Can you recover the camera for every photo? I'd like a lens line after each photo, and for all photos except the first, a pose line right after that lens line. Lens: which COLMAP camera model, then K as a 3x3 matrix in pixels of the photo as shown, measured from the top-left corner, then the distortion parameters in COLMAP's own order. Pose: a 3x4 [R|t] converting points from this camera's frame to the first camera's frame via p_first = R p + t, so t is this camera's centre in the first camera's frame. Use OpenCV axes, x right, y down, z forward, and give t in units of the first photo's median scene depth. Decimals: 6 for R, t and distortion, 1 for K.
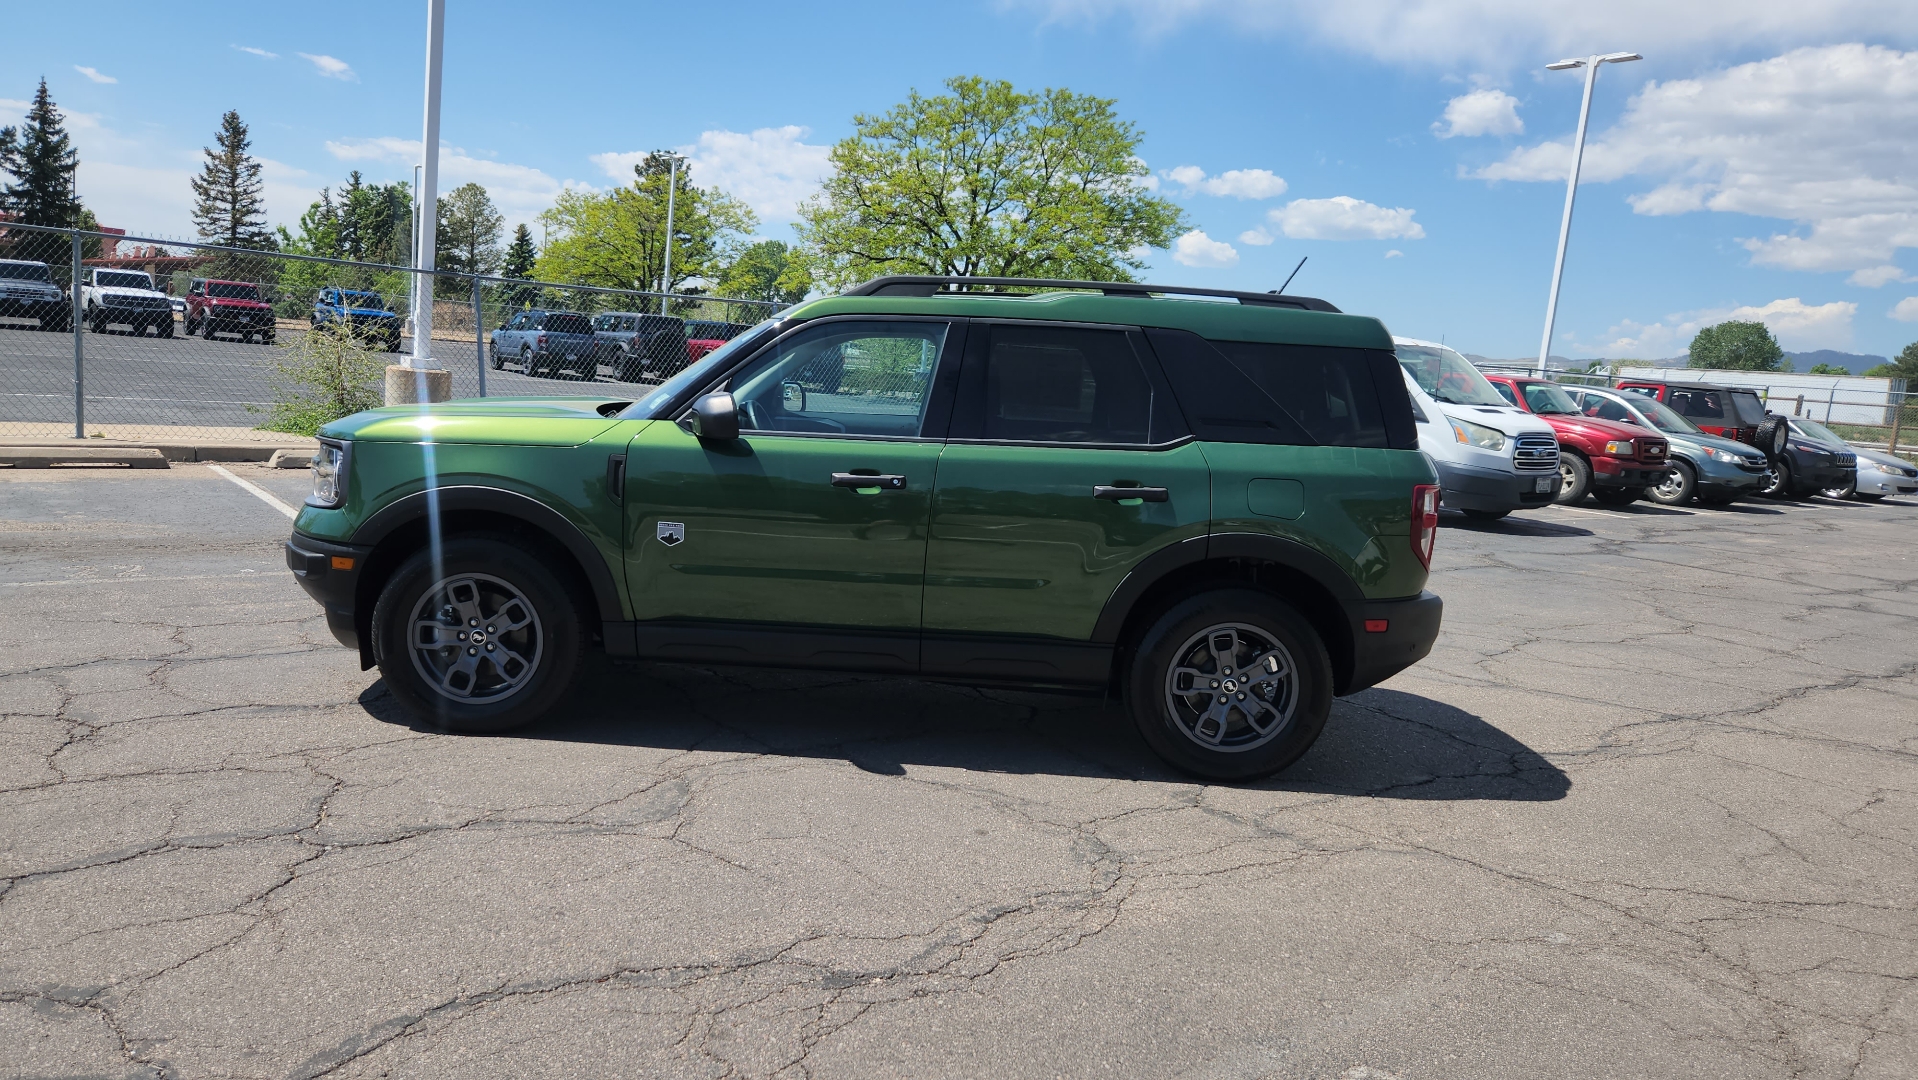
lens RADIAL K [[1287.1, 0, 926.4], [0, 1287.1, 530.0], [0, 0, 1]] dist [0.068154, -0.057099]
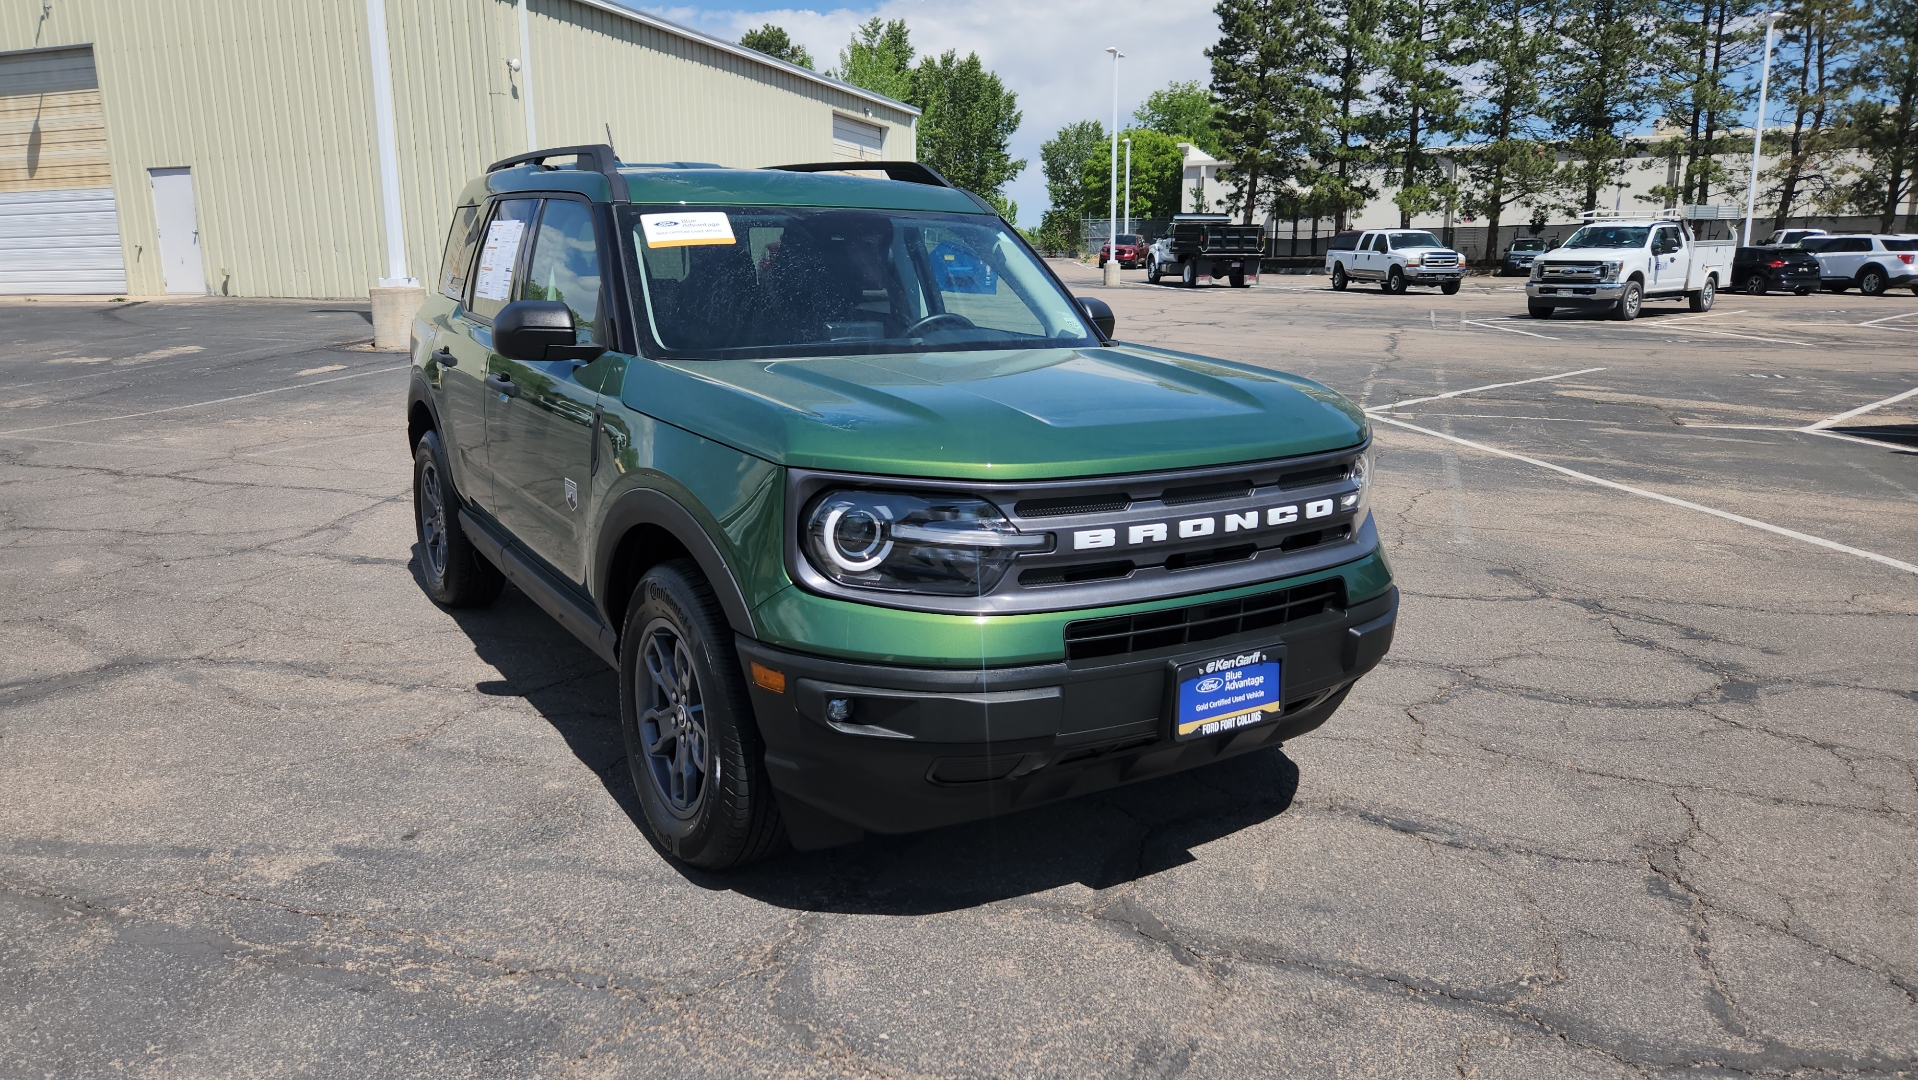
lens RADIAL K [[1285.9, 0, 926.0], [0, 1285.9, 559.1], [0, 0, 1]] dist [0.066185, -0.054818]
pose [[-0.520447, -0.266807, 0.811140, -0.914718], [0.069855, 0.933444, 0.351857, -0.265166], [-0.851032, 0.239785, -0.467170, 1.547675]]
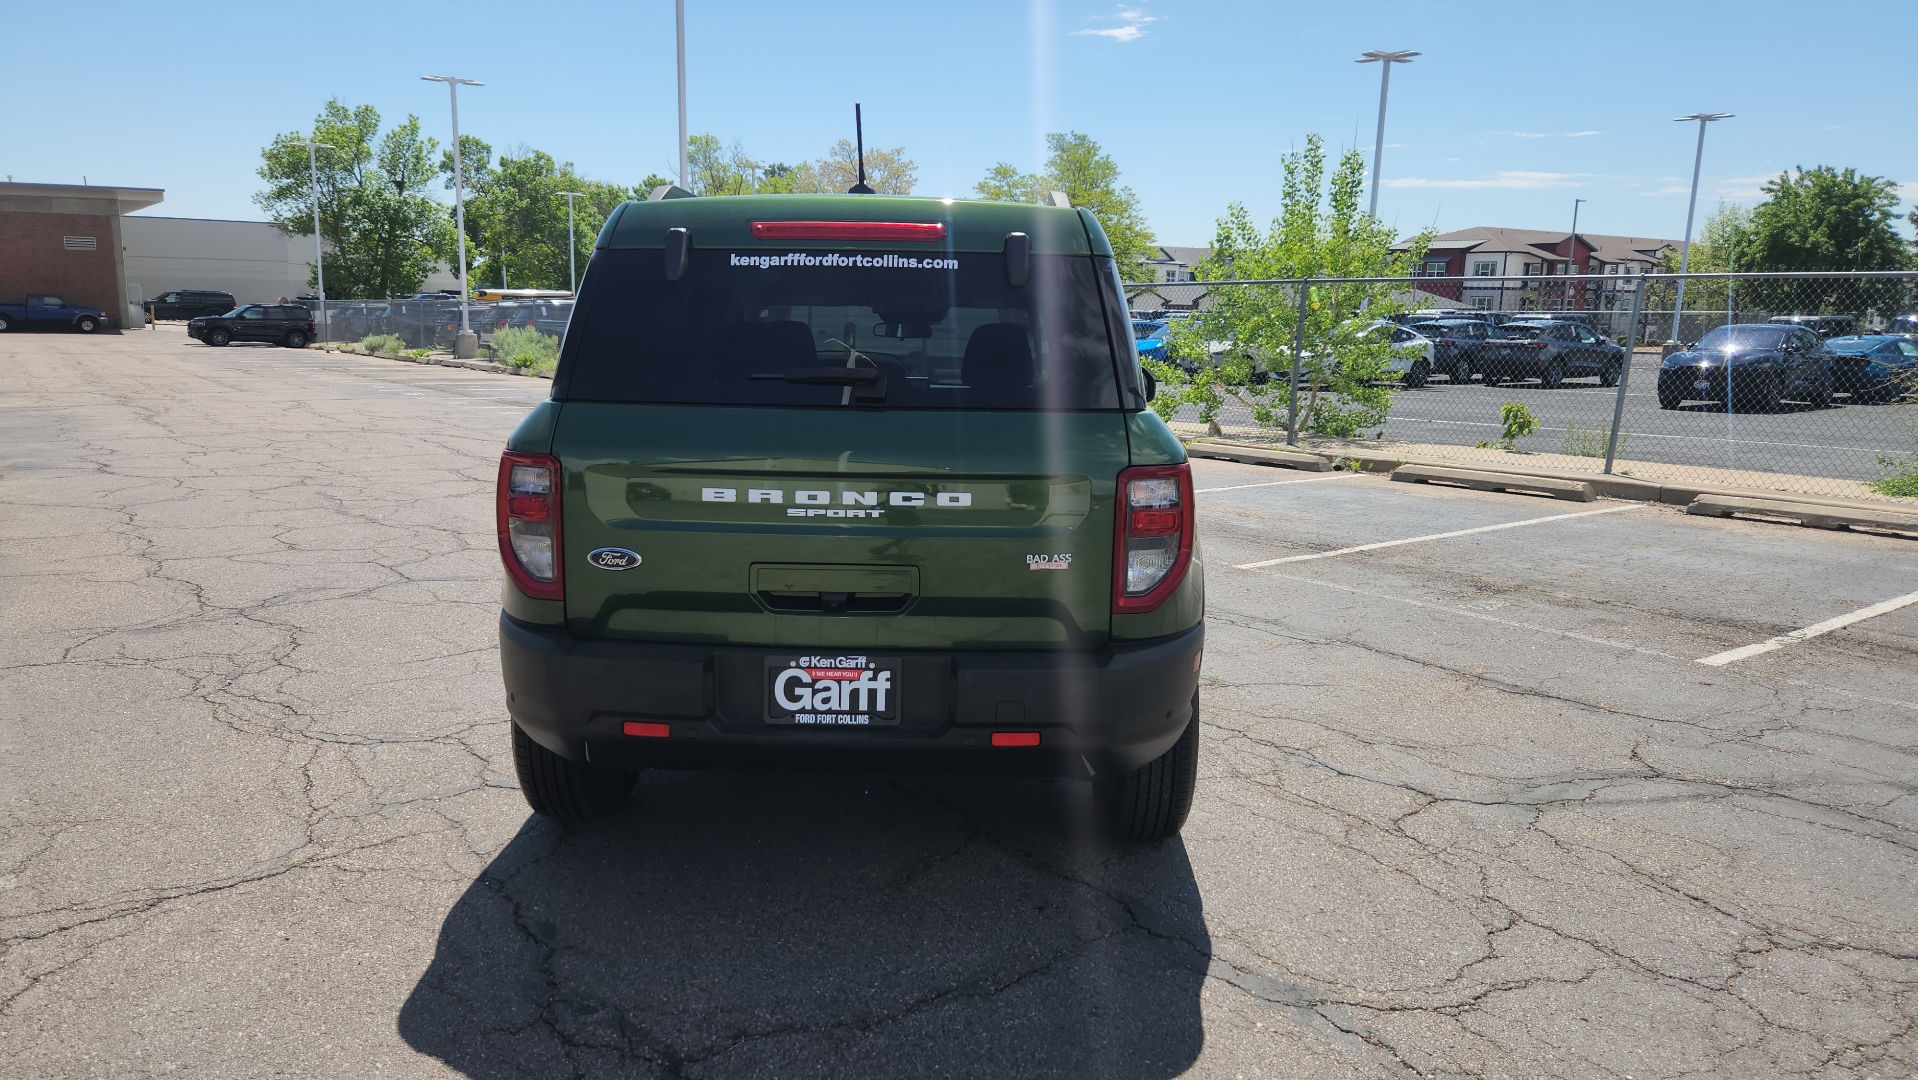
lens RADIAL K [[1287.1, 0, 930.0], [0, 1287.1, 529.7], [0, 0, 1]] dist [0.068154, -0.057099]
pose [[-0.037447, 0.082200, -0.995912, 1.028648], [-0.152368, 0.984488, 0.086986, -0.084373], [0.987614, 0.155002, -0.024342, 1.228448]]
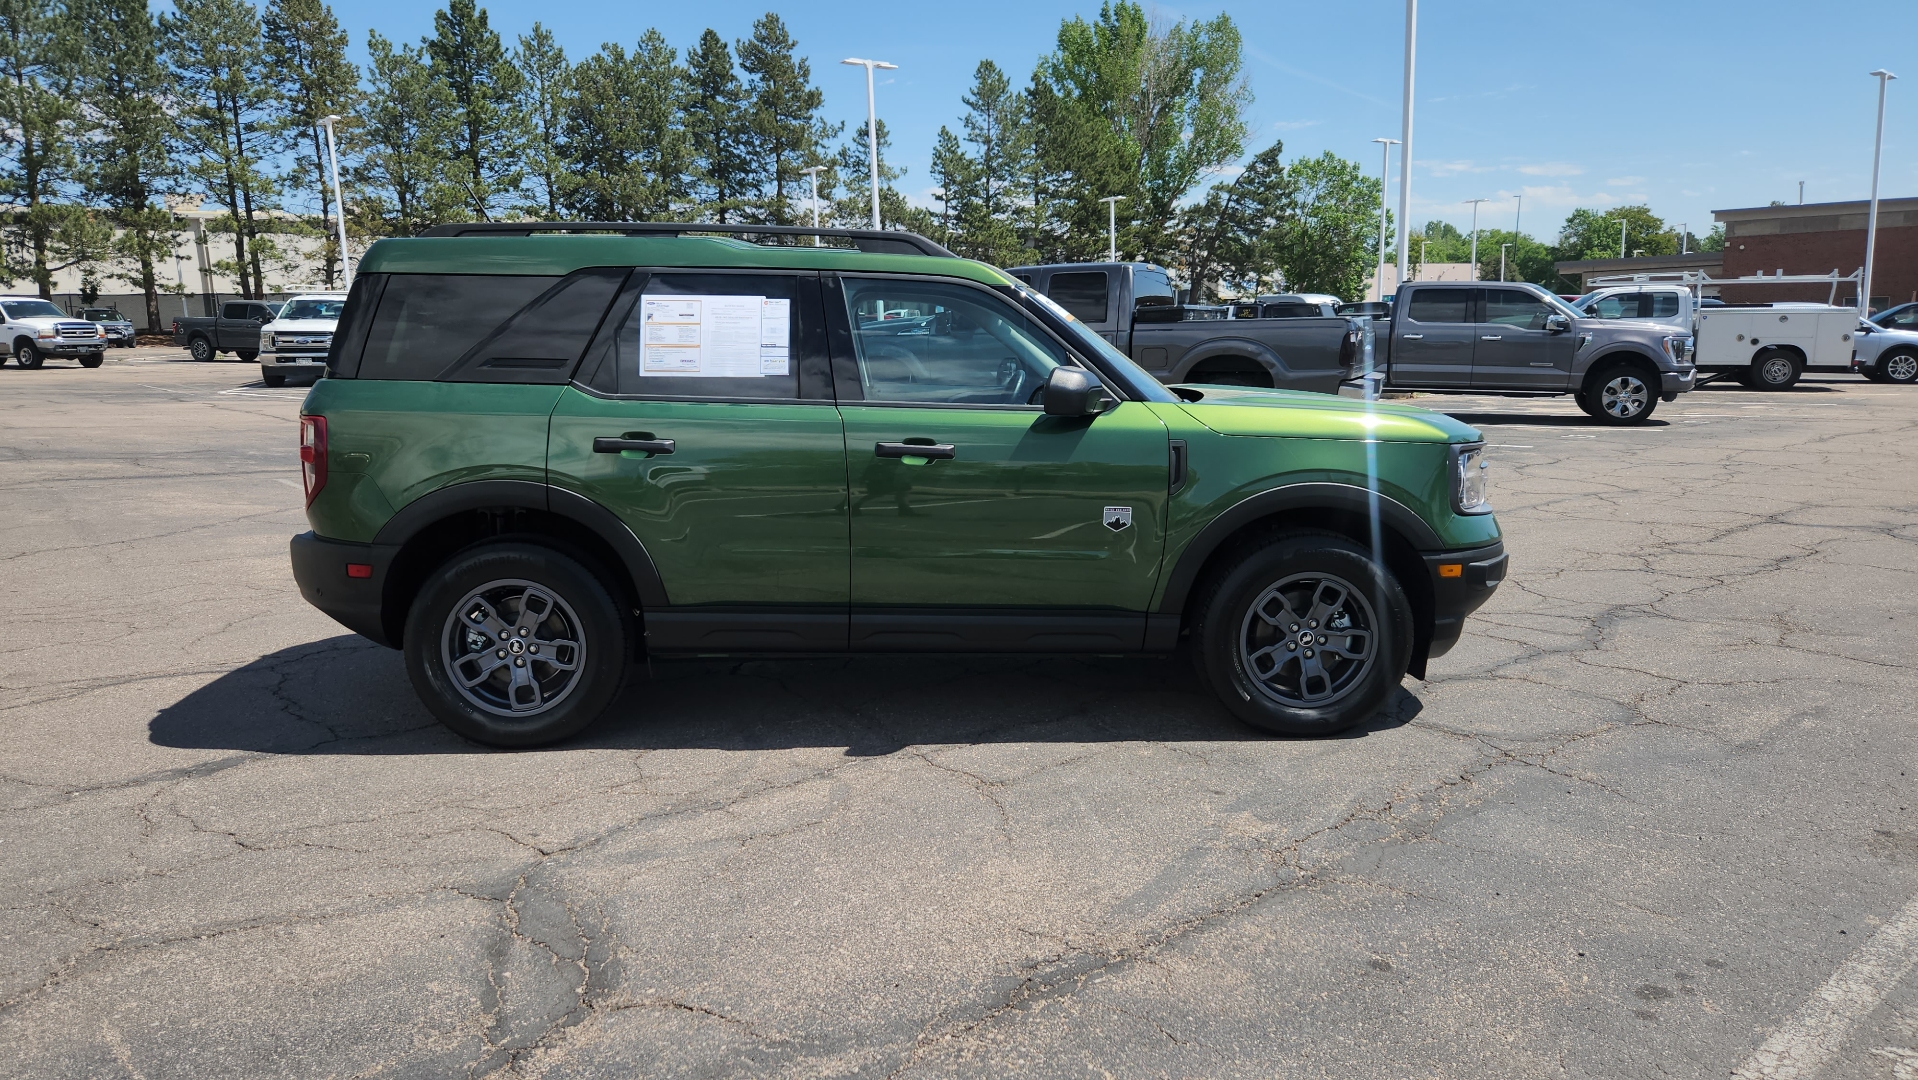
lens RADIAL K [[1285.9, 0, 925.2], [0, 1285.9, 546.7], [0, 0, 1]] dist [0.066185, -0.054818]
pose [[-0.997100, -0.060852, -0.045705, -0.013217], [-0.071622, 0.953377, 0.293160, -0.293481], [0.025734, 0.295583, -0.954970, 2.251022]]
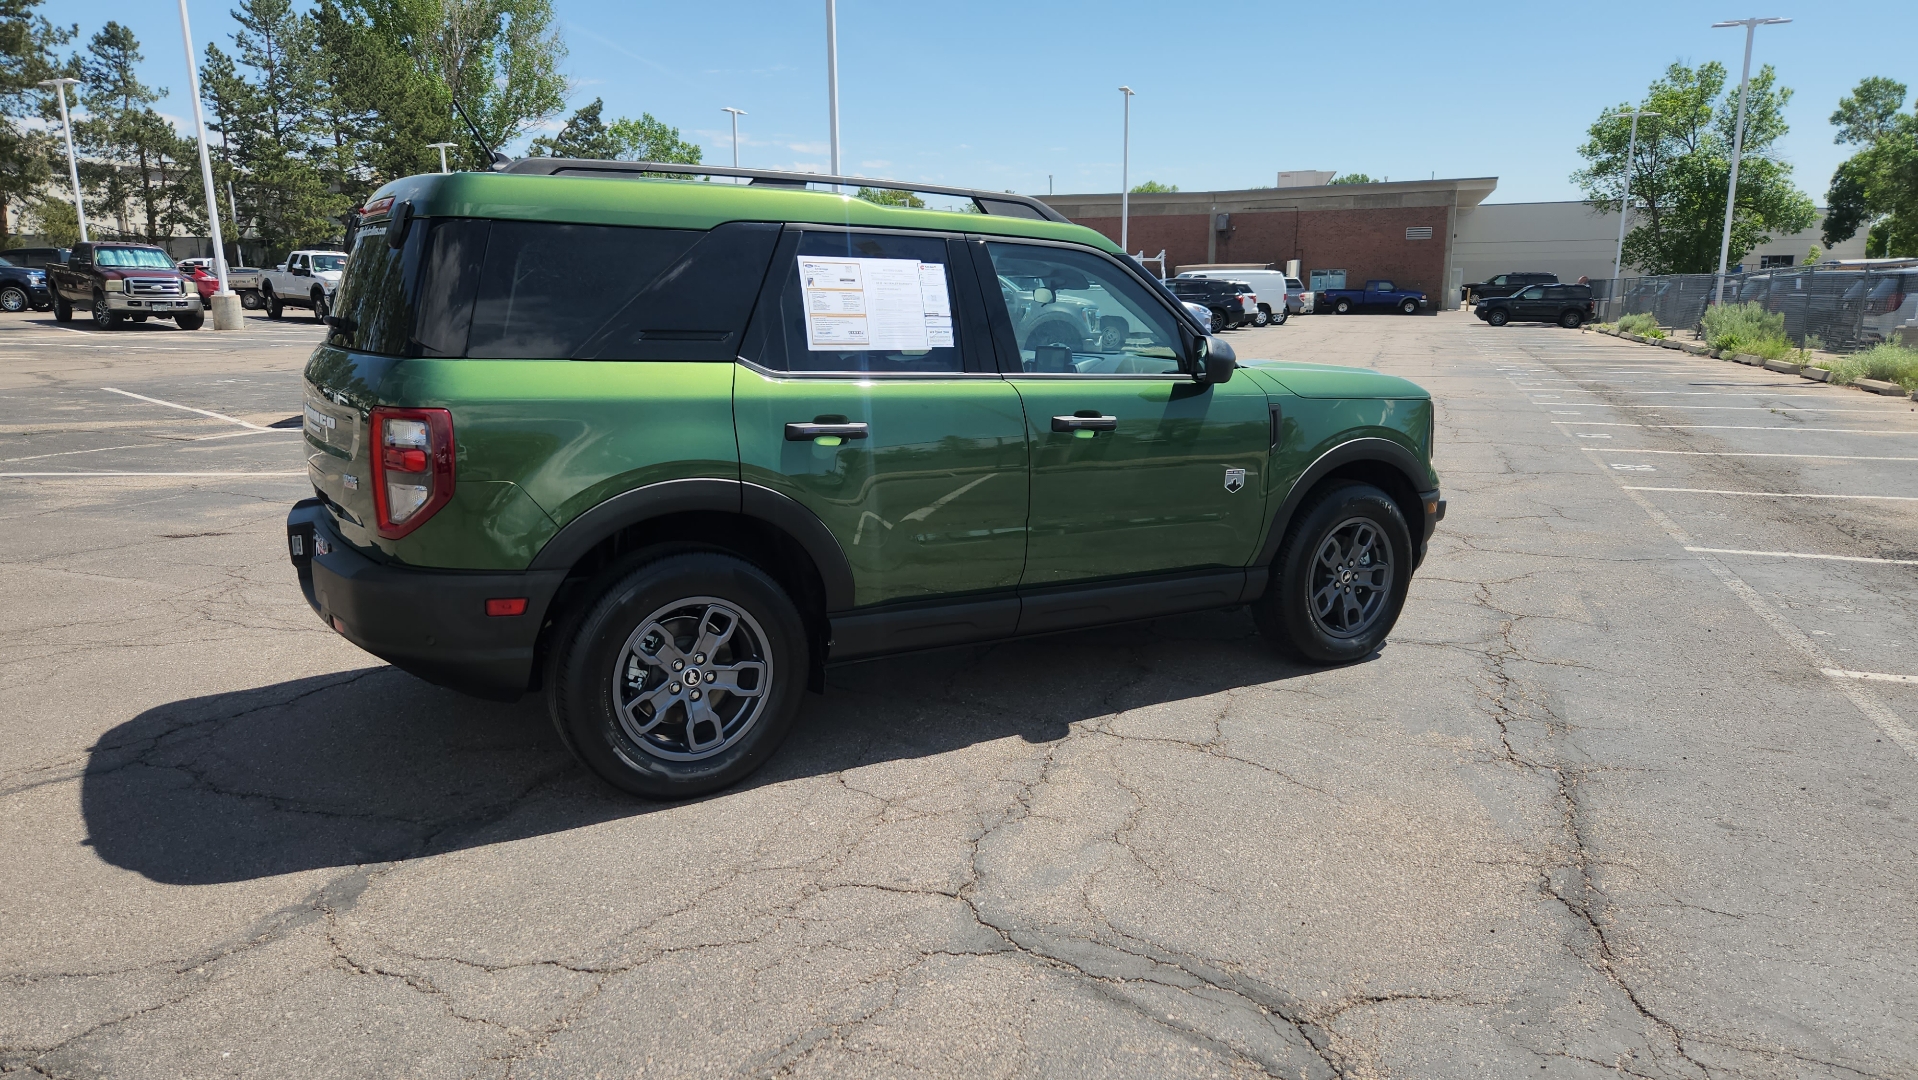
lens RADIAL K [[1285.9, 0, 931.4], [0, 1285.9, 562.8], [0, 0, 1]] dist [0.066185, -0.054818]
pose [[-0.846014, 0.031321, -0.532240, 0.525098], [-0.138785, 0.950922, 0.276562, -0.230746], [0.514780, 0.307843, -0.800146, 2.048725]]
